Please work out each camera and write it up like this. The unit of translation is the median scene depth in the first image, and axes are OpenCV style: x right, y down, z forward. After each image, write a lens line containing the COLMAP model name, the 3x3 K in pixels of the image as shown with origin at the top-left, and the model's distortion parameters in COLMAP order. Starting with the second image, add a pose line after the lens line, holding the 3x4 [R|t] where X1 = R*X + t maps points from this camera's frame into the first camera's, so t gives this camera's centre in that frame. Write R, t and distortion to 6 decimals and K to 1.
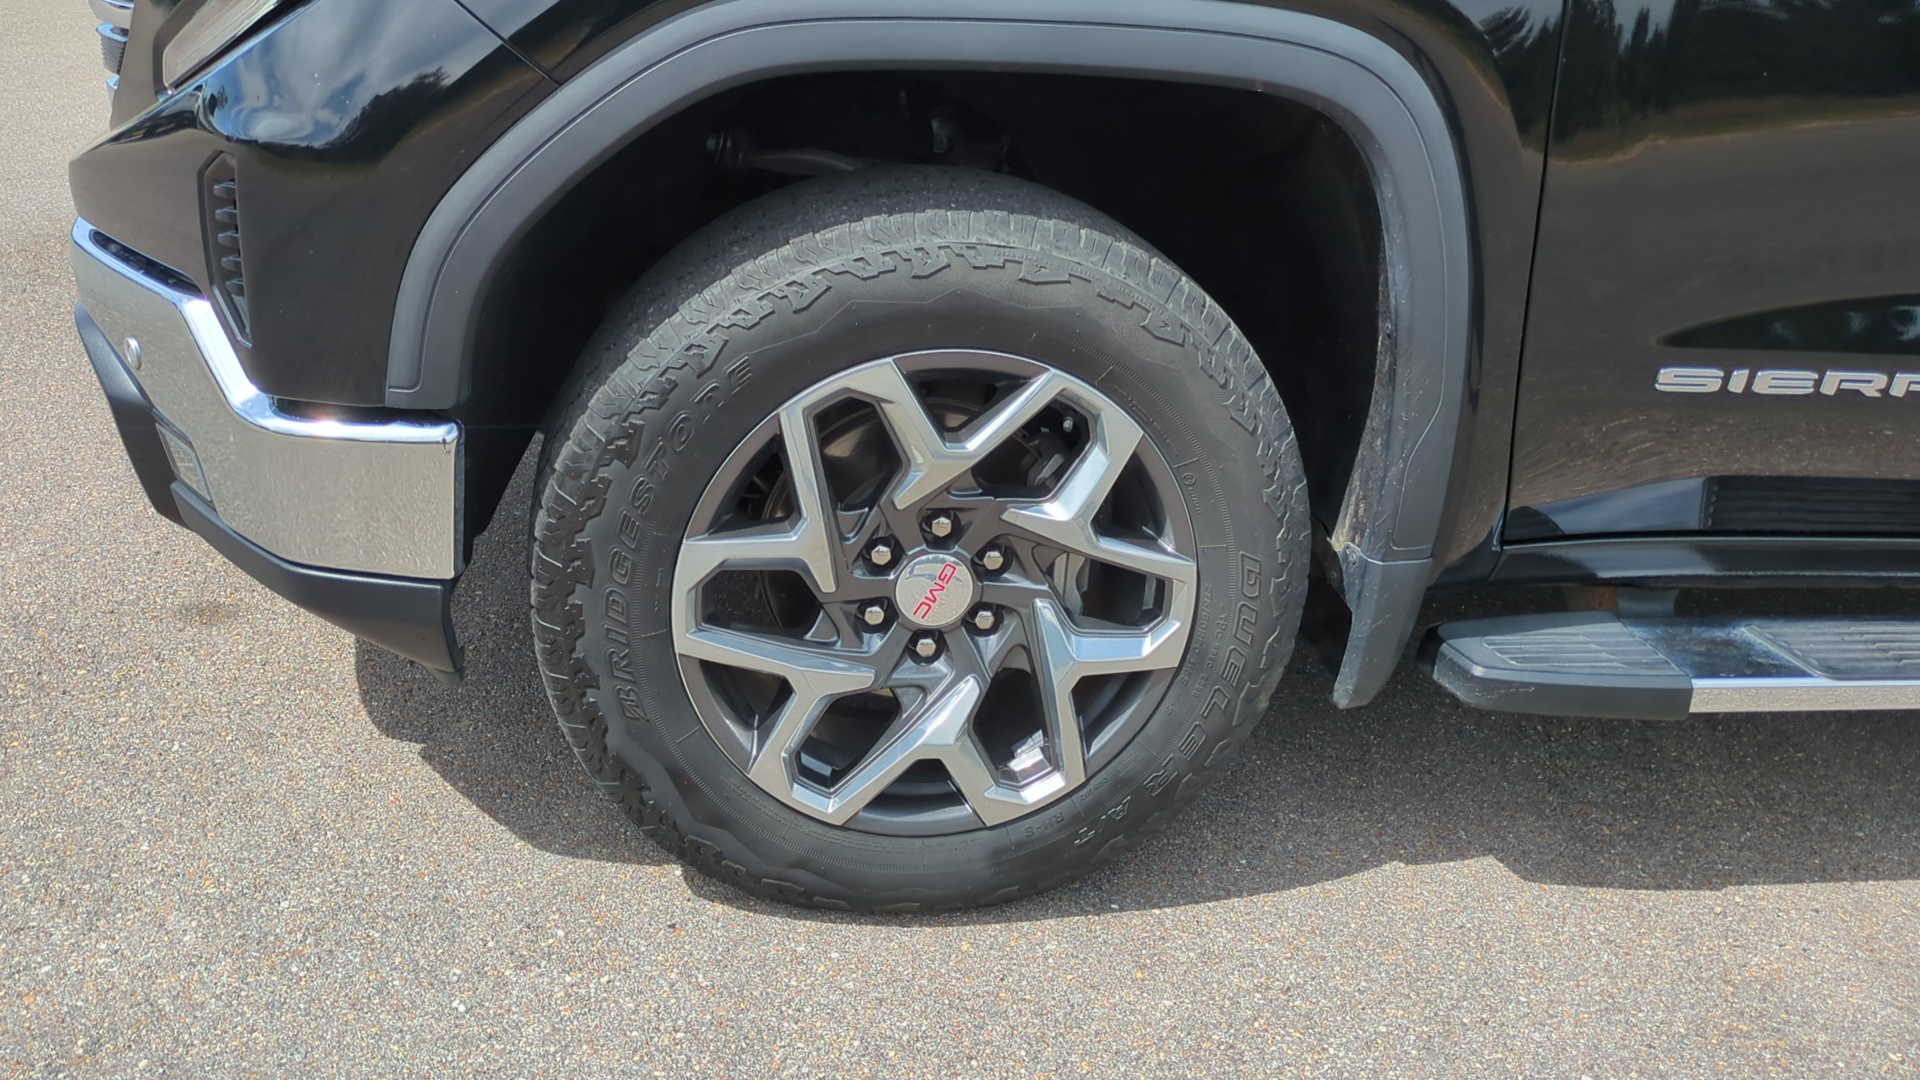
lens RADIAL K [[1651.3, 0, 954.3], [0, 1651.3, 531.2], [0, 0, 1]] dist [0.059142, -0.084232]
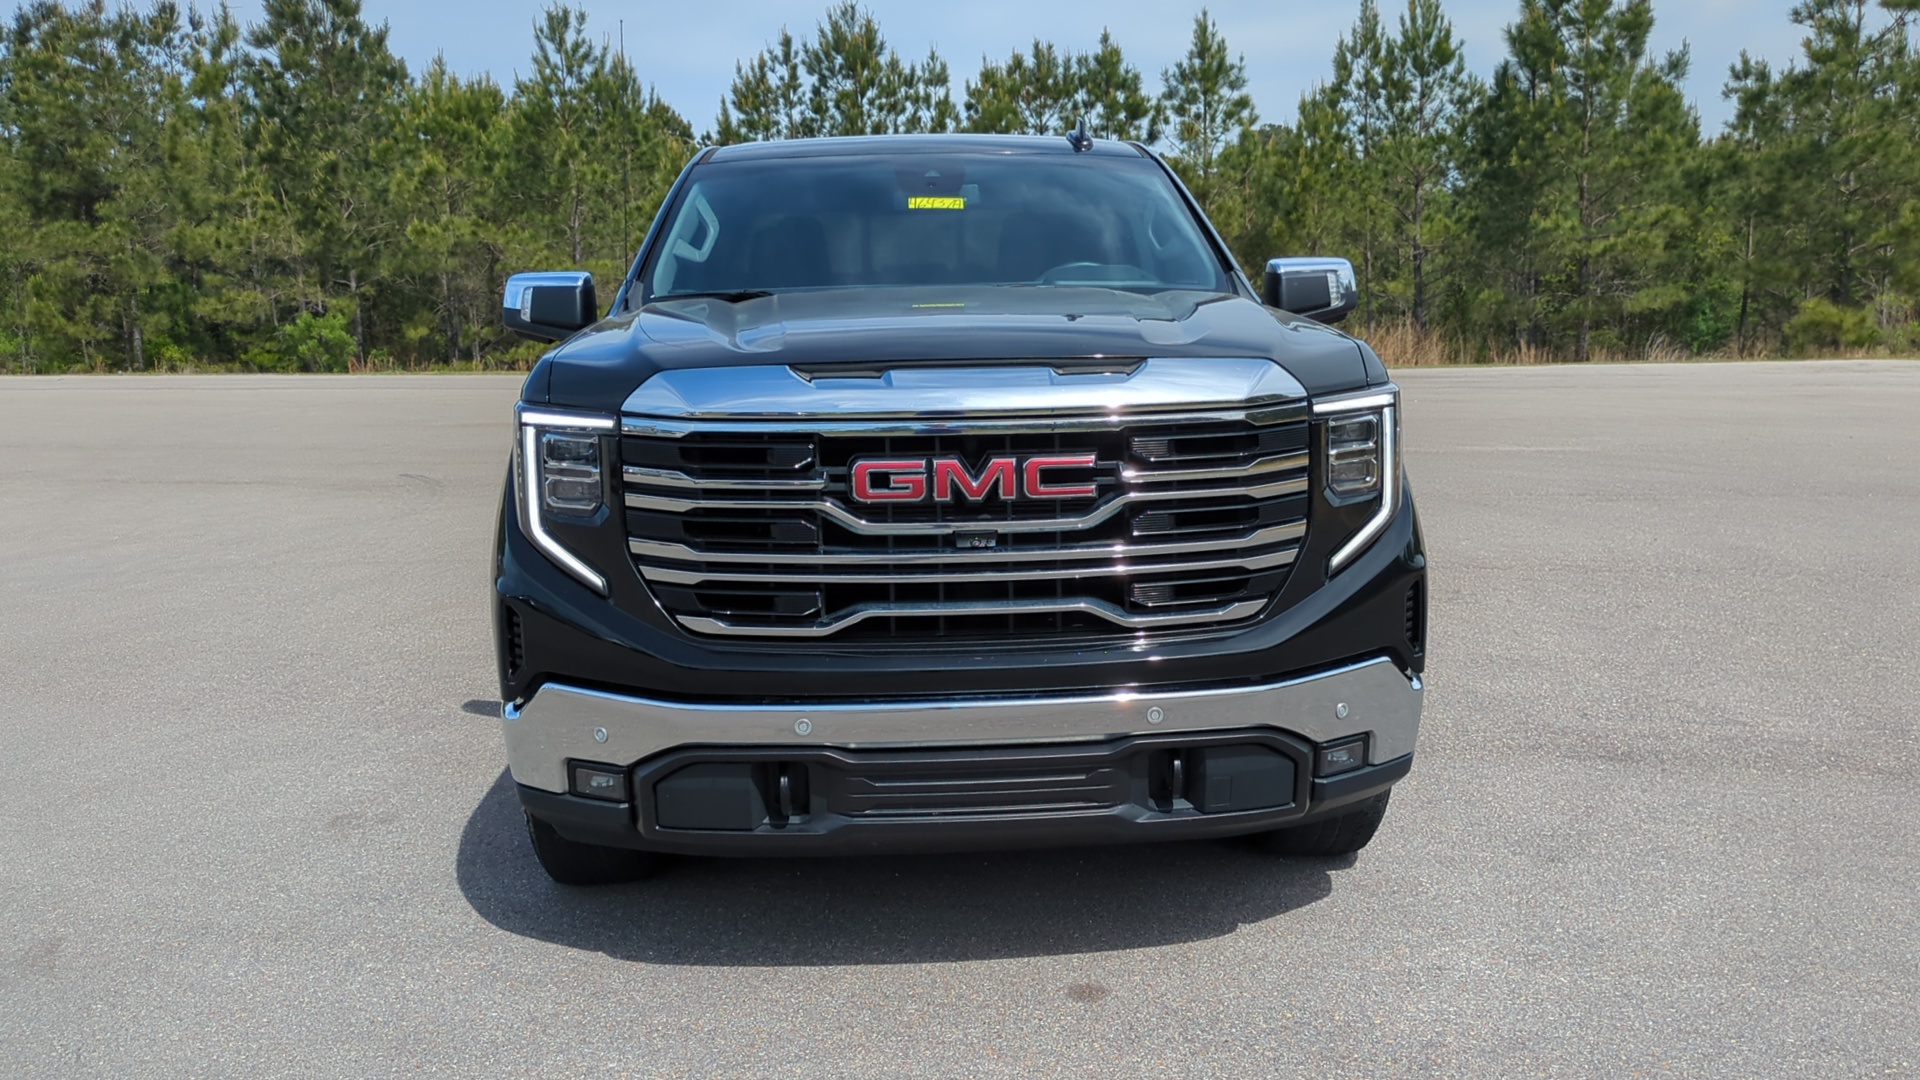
lens RADIAL K [[1651.3, 0, 954.3], [0, 1651.3, 531.2], [0, 0, 1]] dist [0.059142, -0.084232]
pose [[0.121640, -0.240084, 0.963101, -2.328571], [0.395092, 0.901836, 0.174911, -0.802864], [-0.910552, 0.359237, 0.204555, 0.921529]]
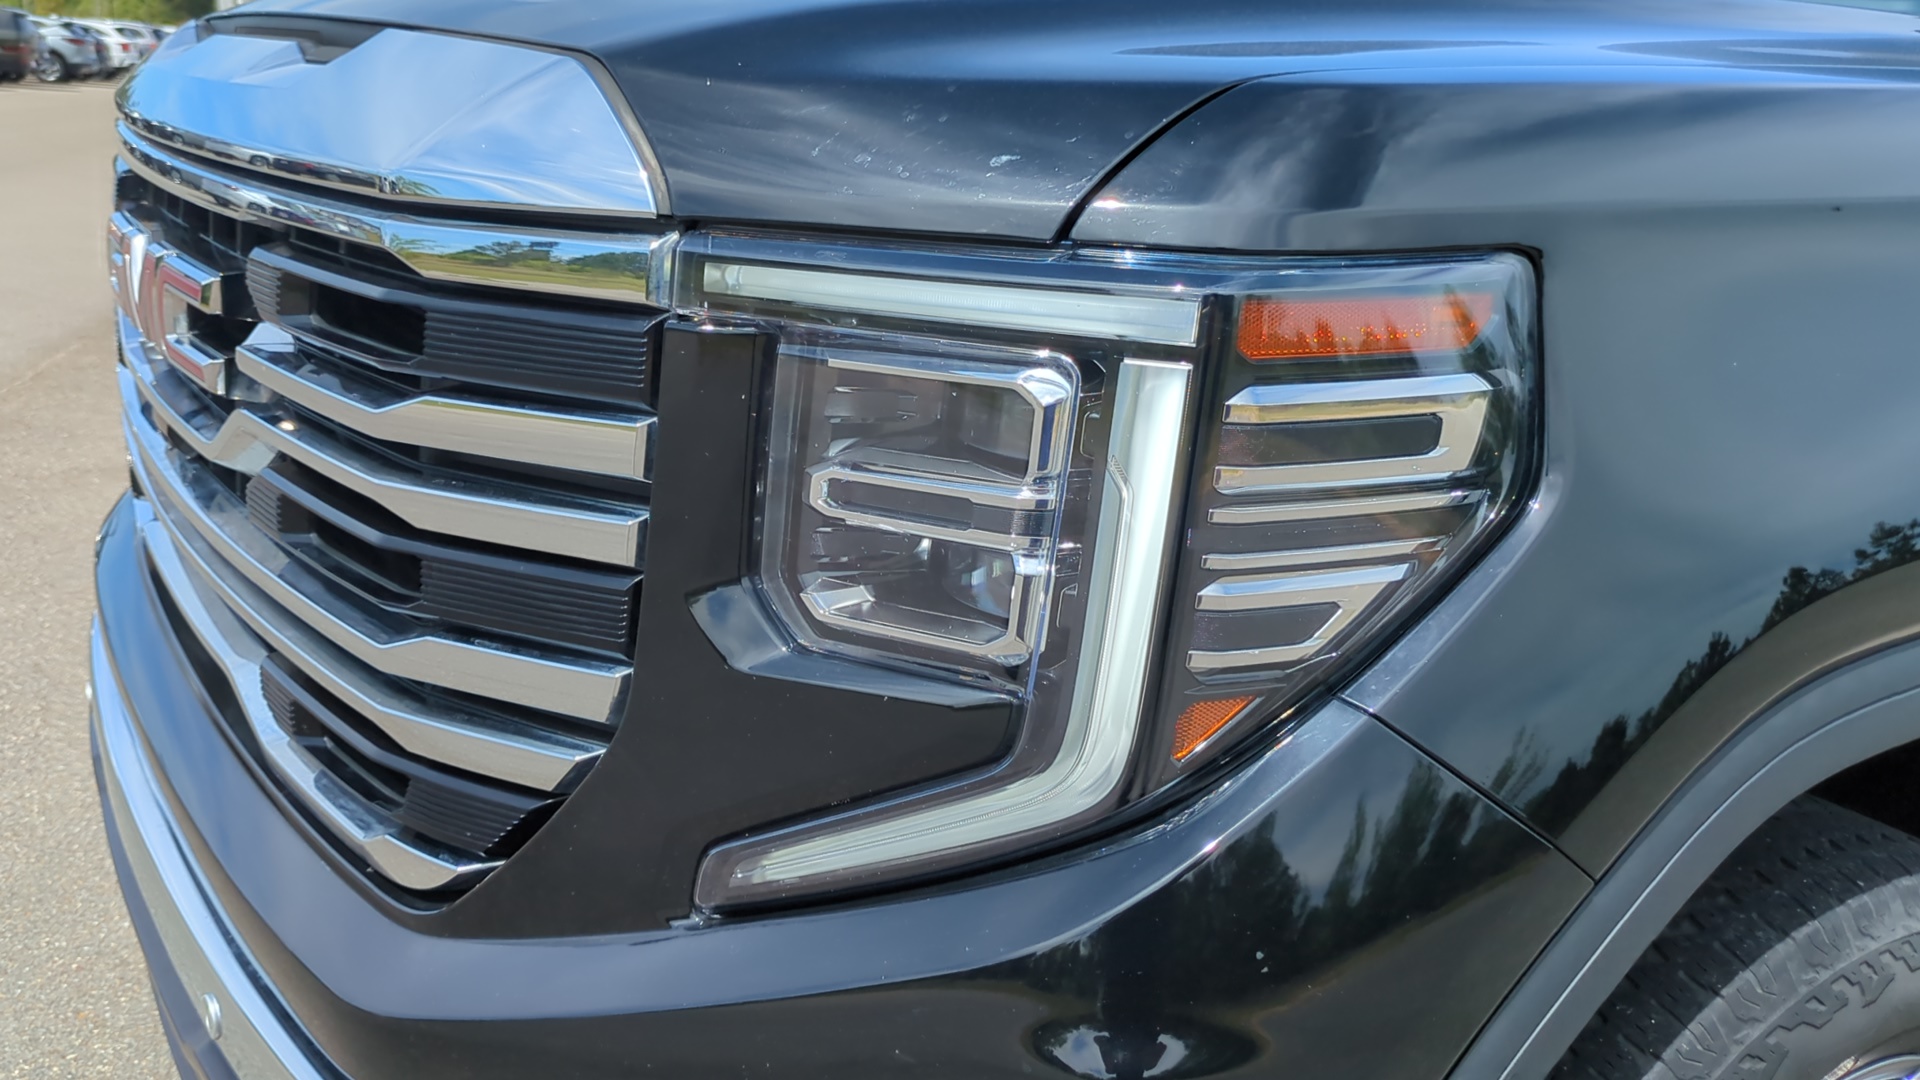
lens RADIAL K [[1651.3, 0, 954.3], [0, 1651.3, 531.2], [0, 0, 1]] dist [0.059142, -0.084232]
pose [[0.920485, -0.115707, 0.373254, -0.546677], [0.149433, 0.986787, -0.062619, -0.319168], [-0.361077, 0.113417, 0.925613, 0.410541]]
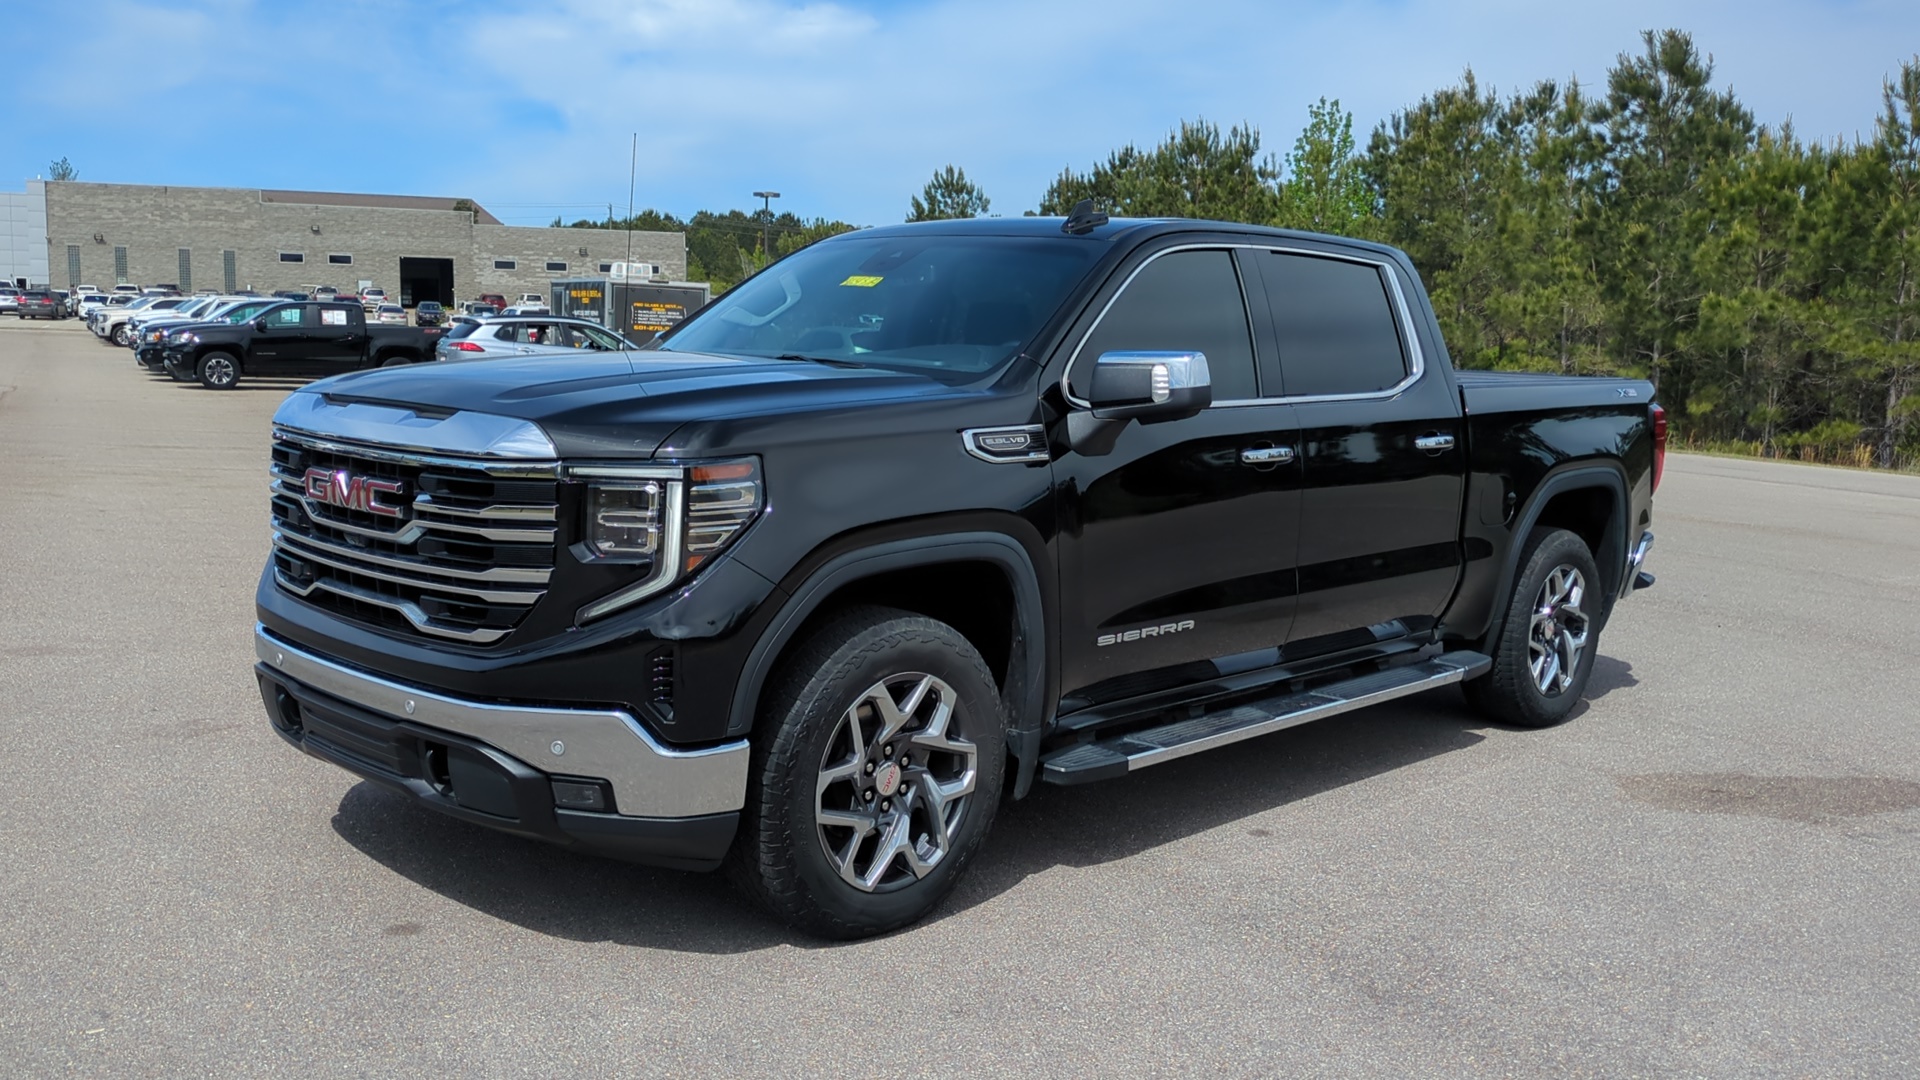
lens RADIAL K [[1651.3, 0, 954.3], [0, 1651.3, 531.2], [0, 0, 1]] dist [0.059142, -0.084232]
pose [[0.814726, -0.127886, 0.565567, -1.219300], [0.248041, 0.958495, -0.140580, 0.052305], [-0.524115, 0.254818, 0.812632, -1.051205]]
